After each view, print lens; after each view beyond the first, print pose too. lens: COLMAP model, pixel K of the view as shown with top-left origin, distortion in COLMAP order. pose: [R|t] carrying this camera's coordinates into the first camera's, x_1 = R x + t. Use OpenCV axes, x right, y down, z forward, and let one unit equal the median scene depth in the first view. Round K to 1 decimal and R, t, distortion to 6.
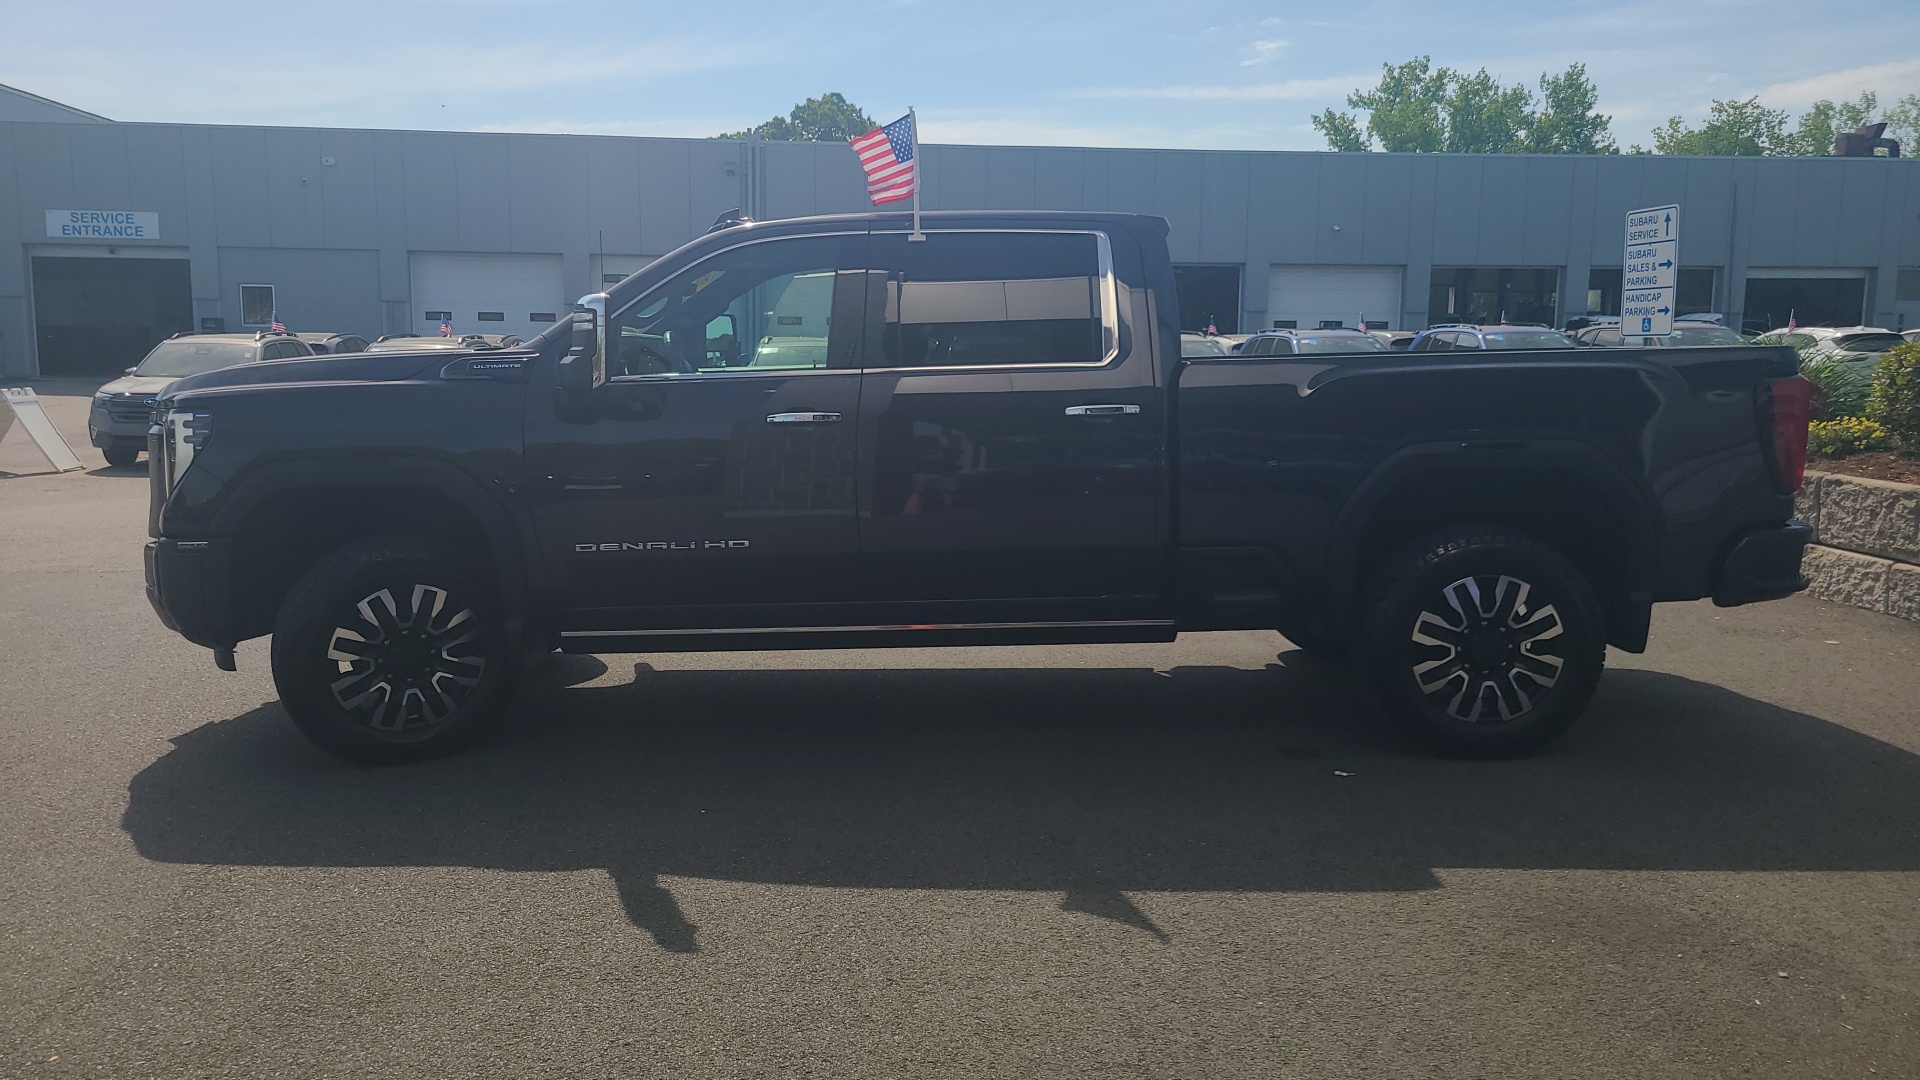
lens RADIAL K [[1431.3, 0, 903.8], [0, 1431.3, 535.5], [0, 0, 1]] dist [0.038443, -0.018845]
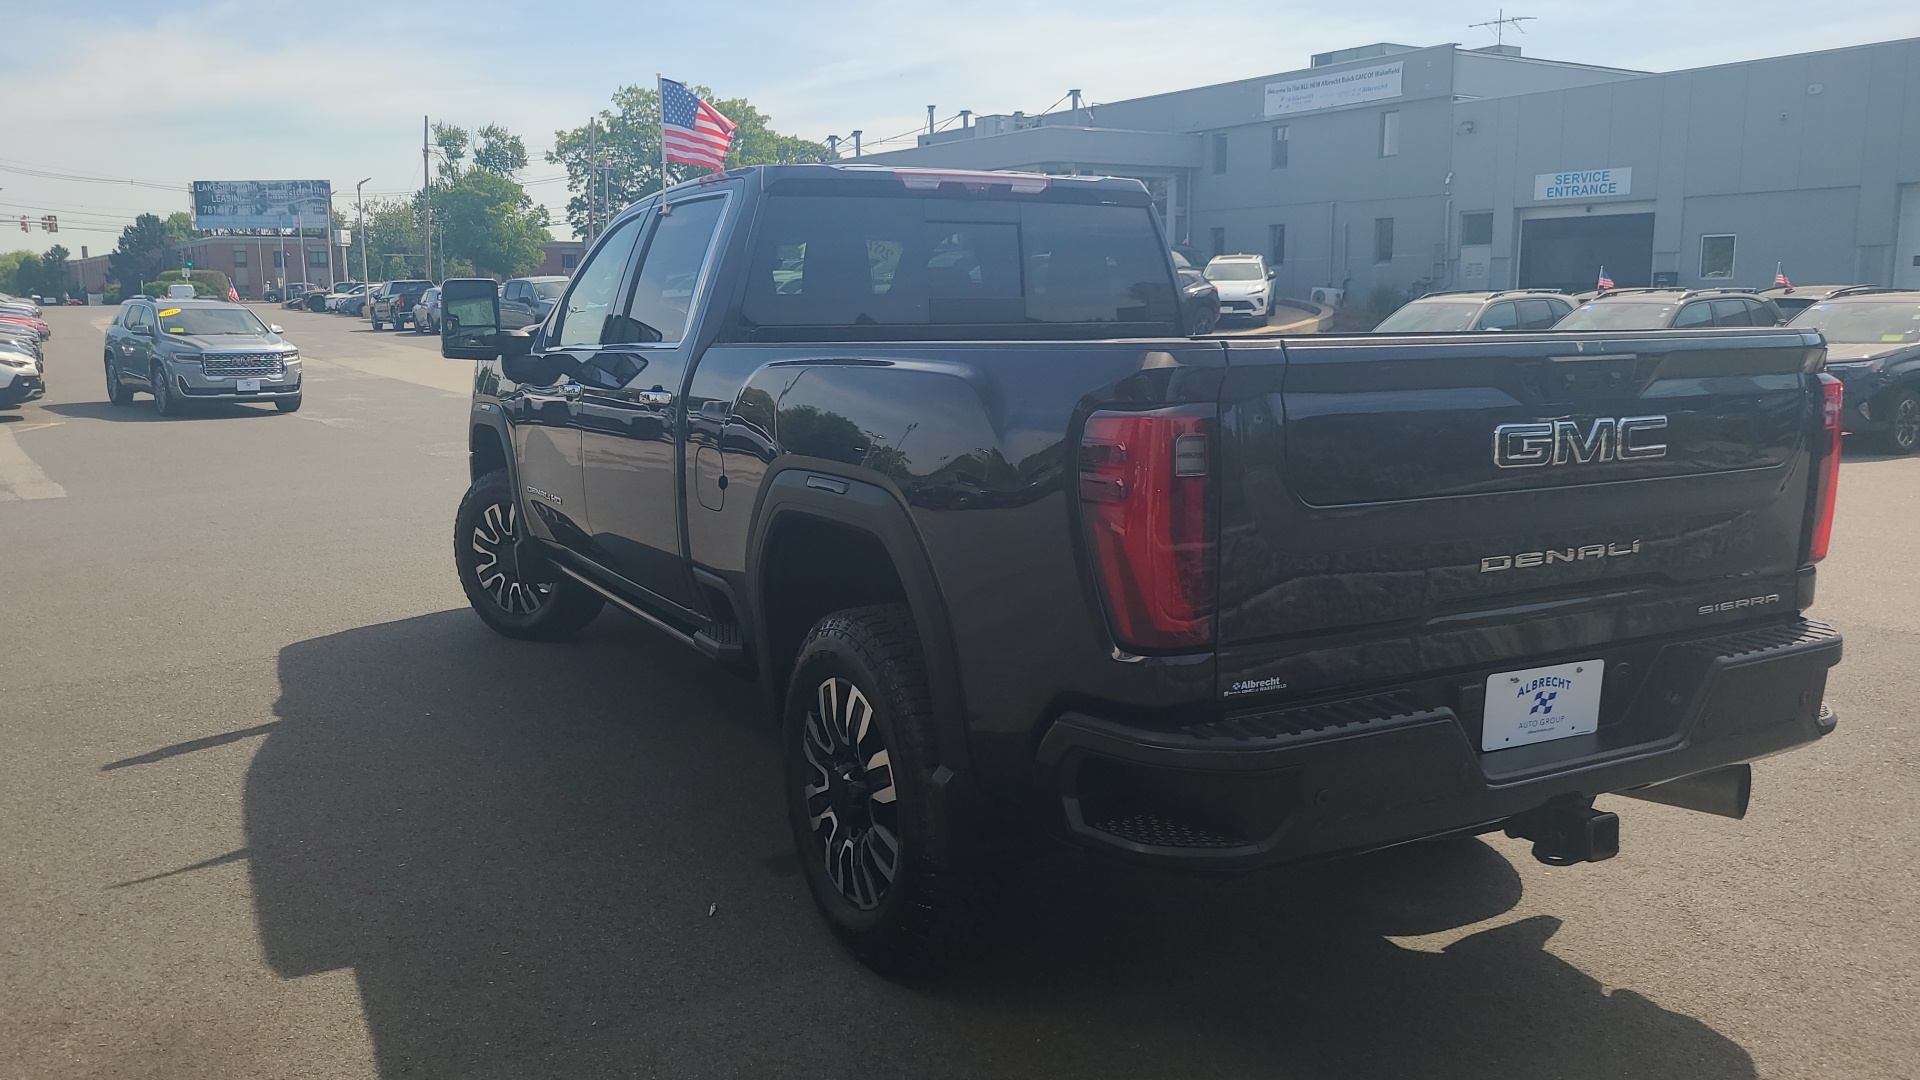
lens RADIAL K [[1431.3, 0, 921.3], [0, 1431.3, 521.2], [0, 0, 1]] dist [0.038443, -0.018845]
pose [[0.471032, 0.128529, -0.872702, 0.151351], [-0.108931, 0.990231, 0.087043, -0.016126], [0.875364, 0.054064, 0.480431, 0.109857]]
